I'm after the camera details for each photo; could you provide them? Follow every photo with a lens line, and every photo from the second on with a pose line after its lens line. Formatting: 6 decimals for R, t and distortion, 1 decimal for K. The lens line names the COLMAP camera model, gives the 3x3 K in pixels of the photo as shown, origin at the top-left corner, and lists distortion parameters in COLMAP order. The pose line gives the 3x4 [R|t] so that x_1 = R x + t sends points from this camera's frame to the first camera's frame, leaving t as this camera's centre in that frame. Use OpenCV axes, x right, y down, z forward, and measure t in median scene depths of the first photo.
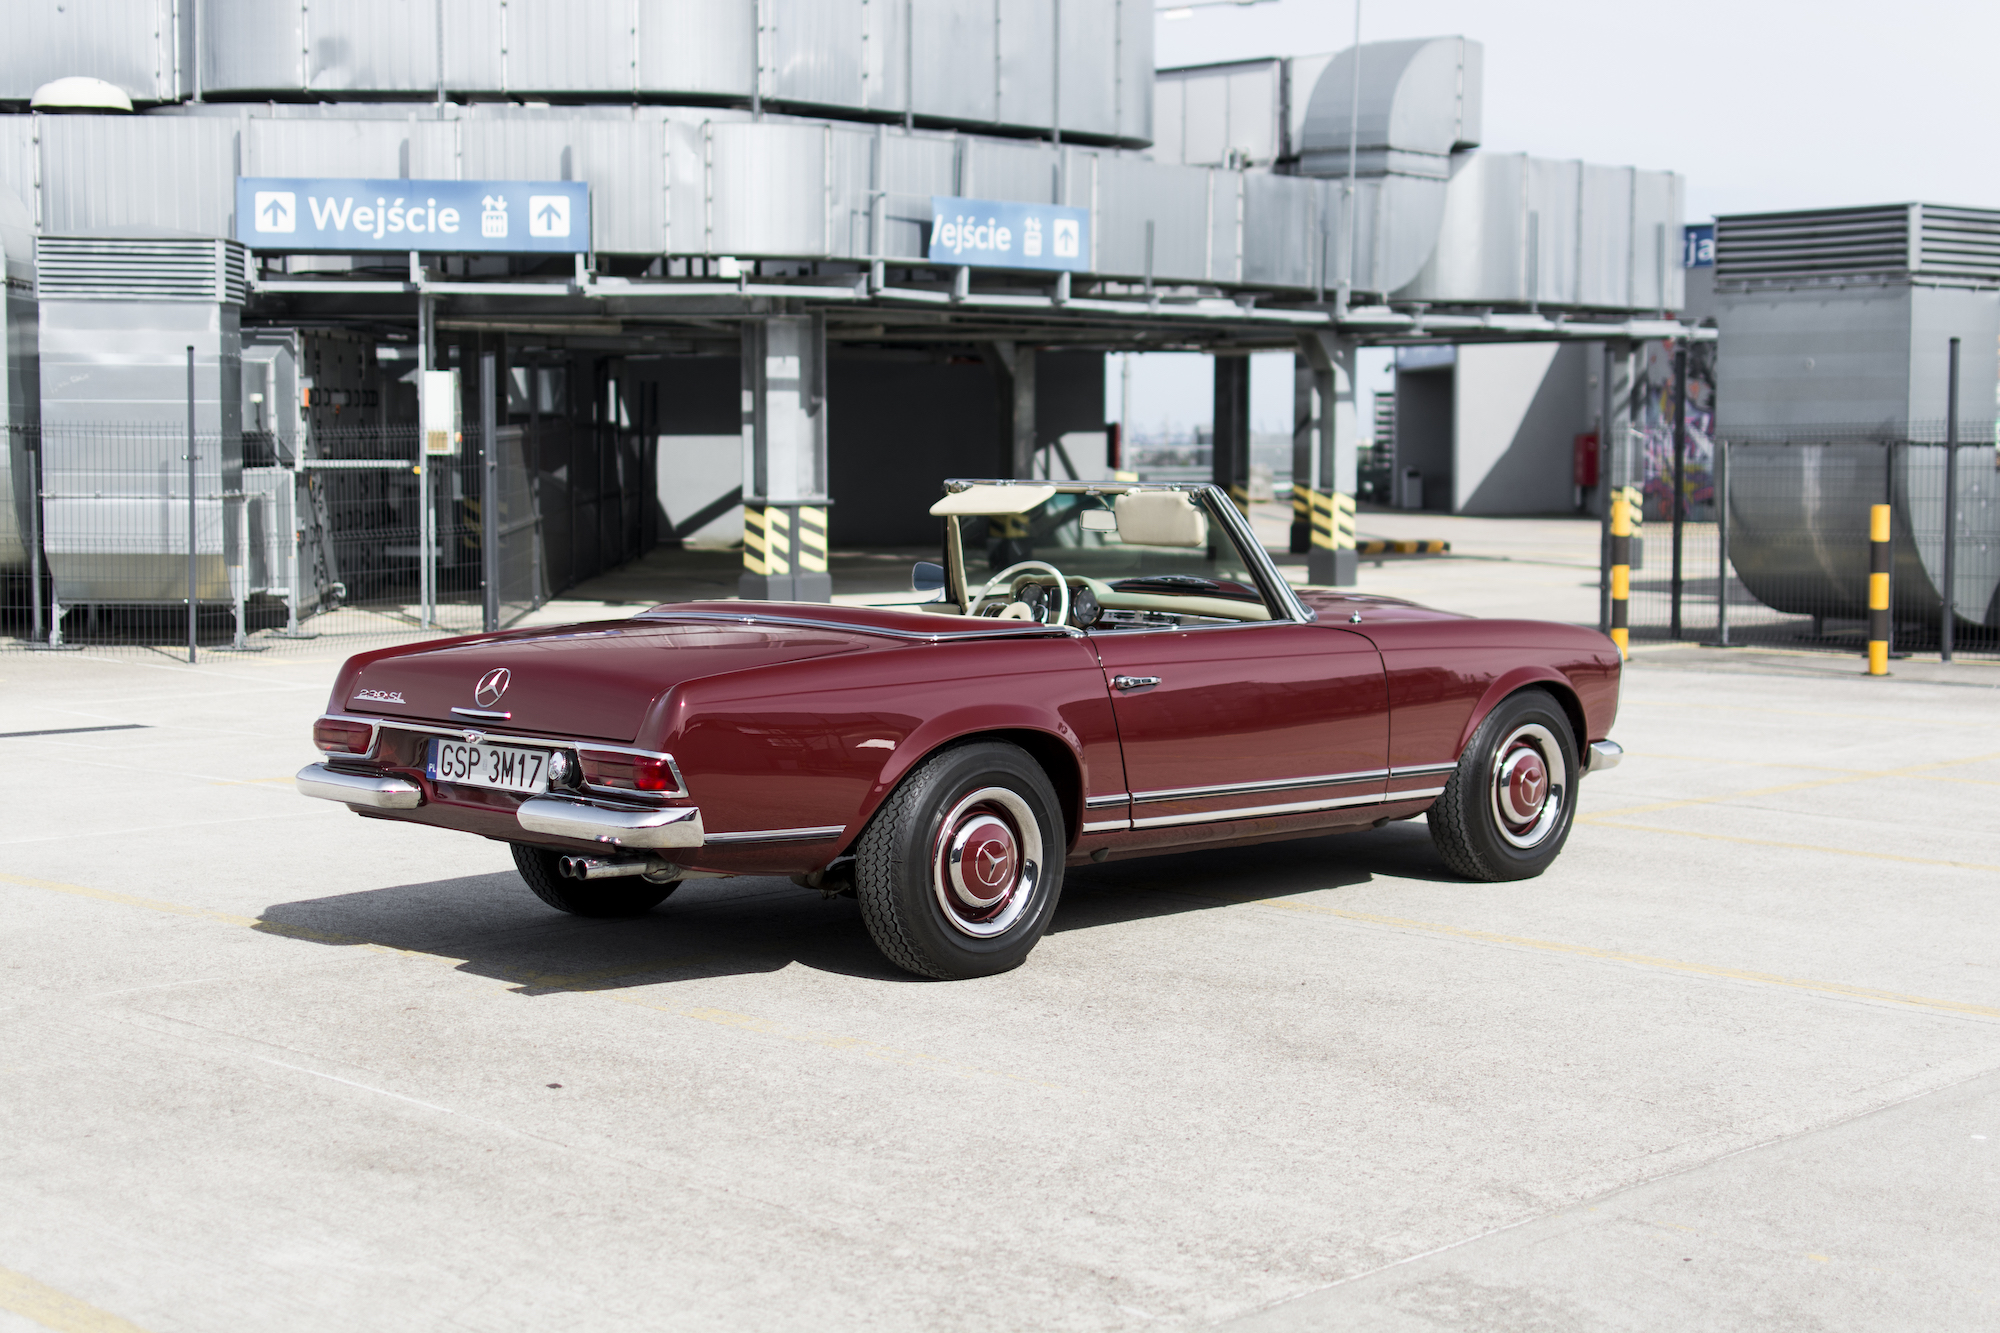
lens RADIAL K [[3037.0, 0, 1000.0], [0, 3037.0, 666.5], [0, 0, 1]] dist [0.016463, 0.066486]
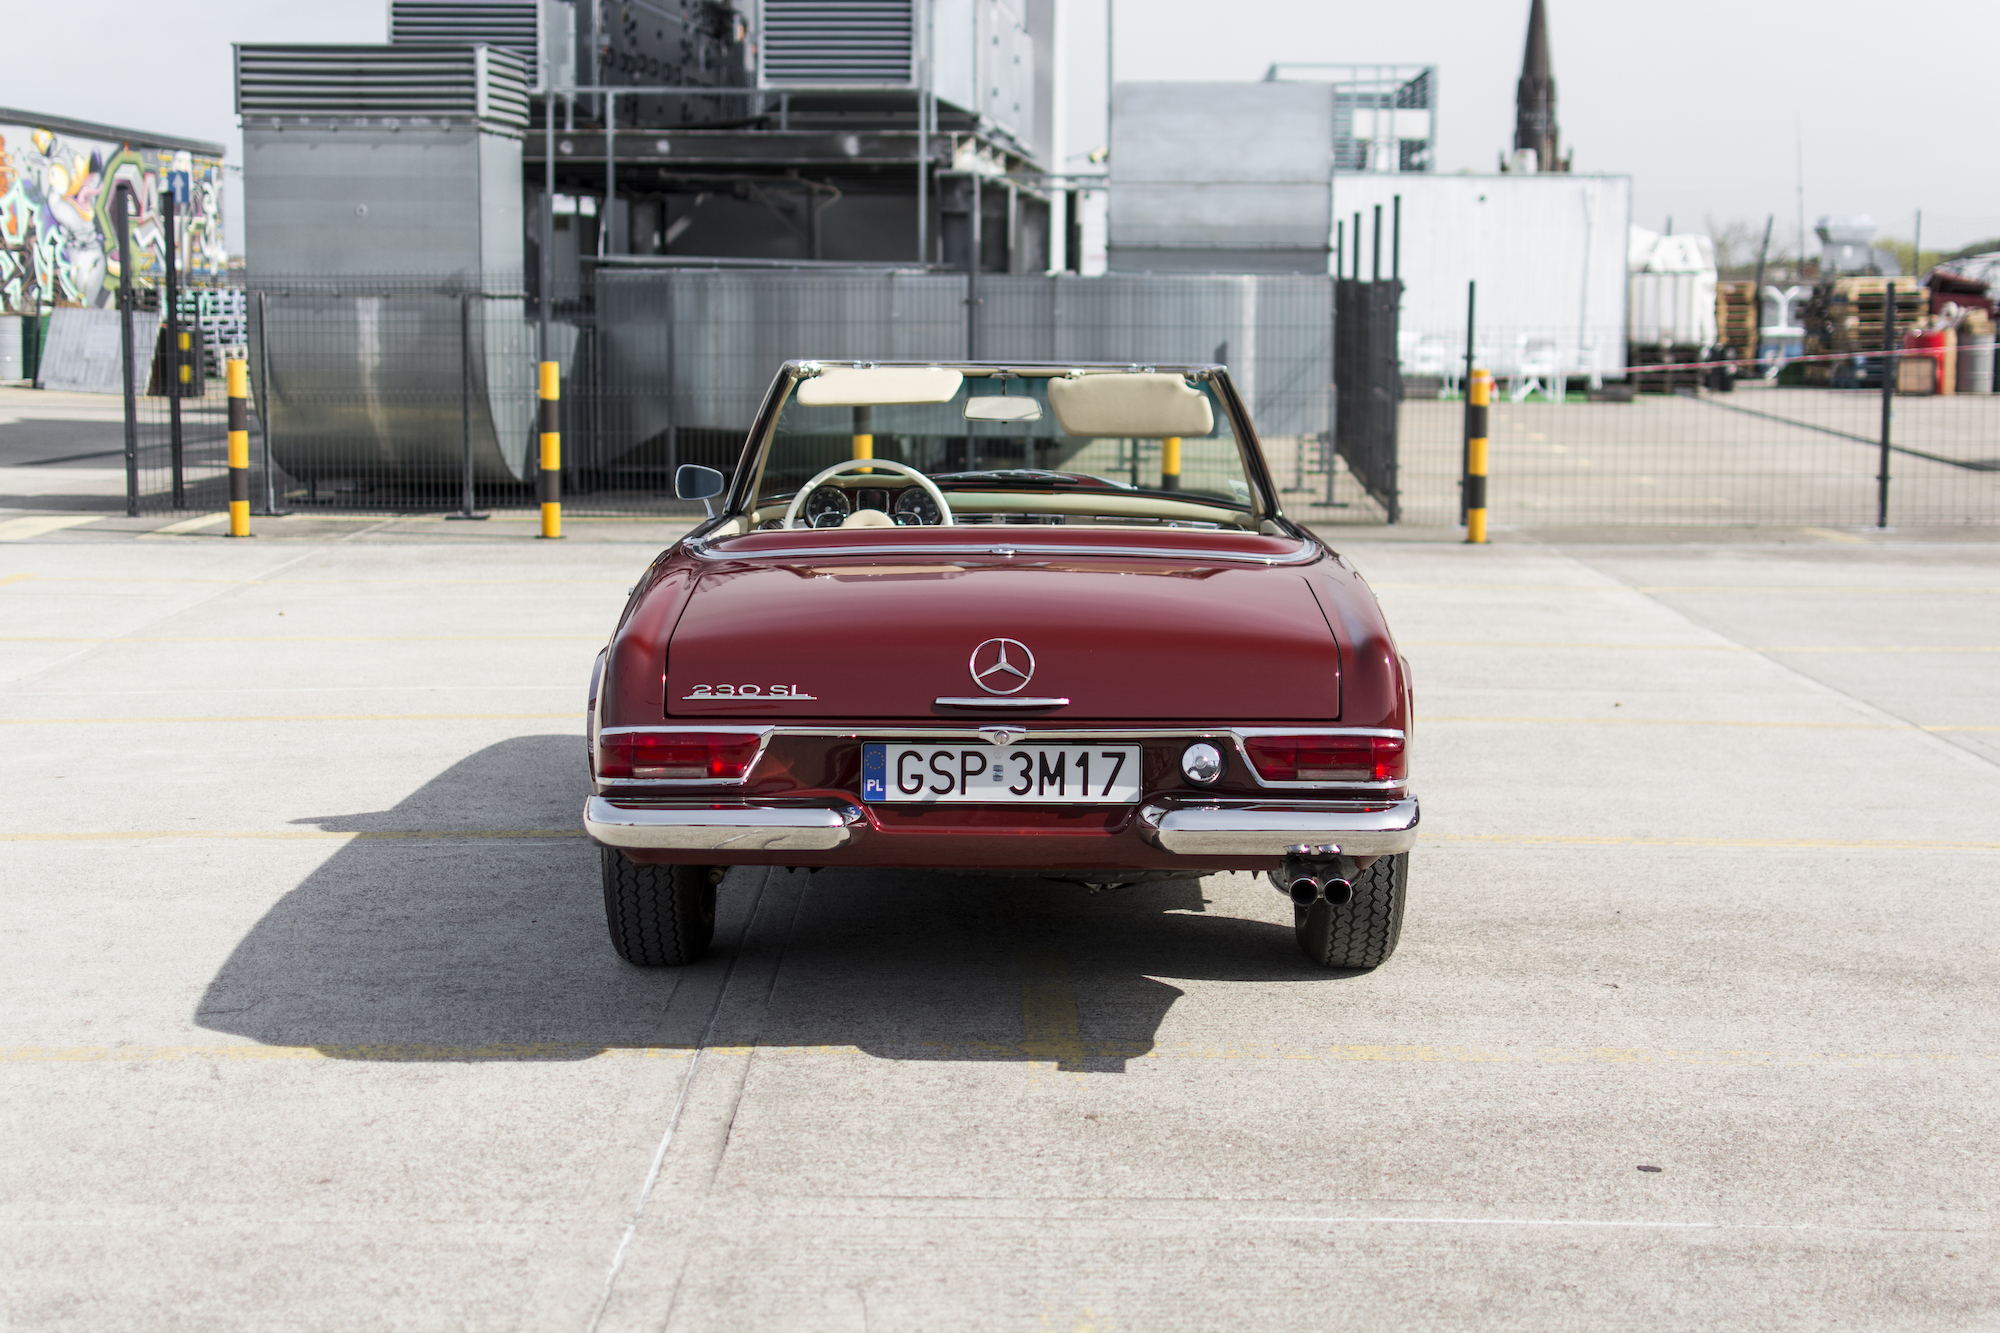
lens RADIAL K [[3037.0, 0, 1000.0], [0, 3037.0, 666.5], [0, 0, 1]] dist [0.016463, 0.066486]
pose [[0.695151, -0.084717, 0.713855, -0.282990], [0.046177, 0.996243, 0.073263, -0.019030], [-0.717380, -0.017965, 0.696451, 0.204102]]
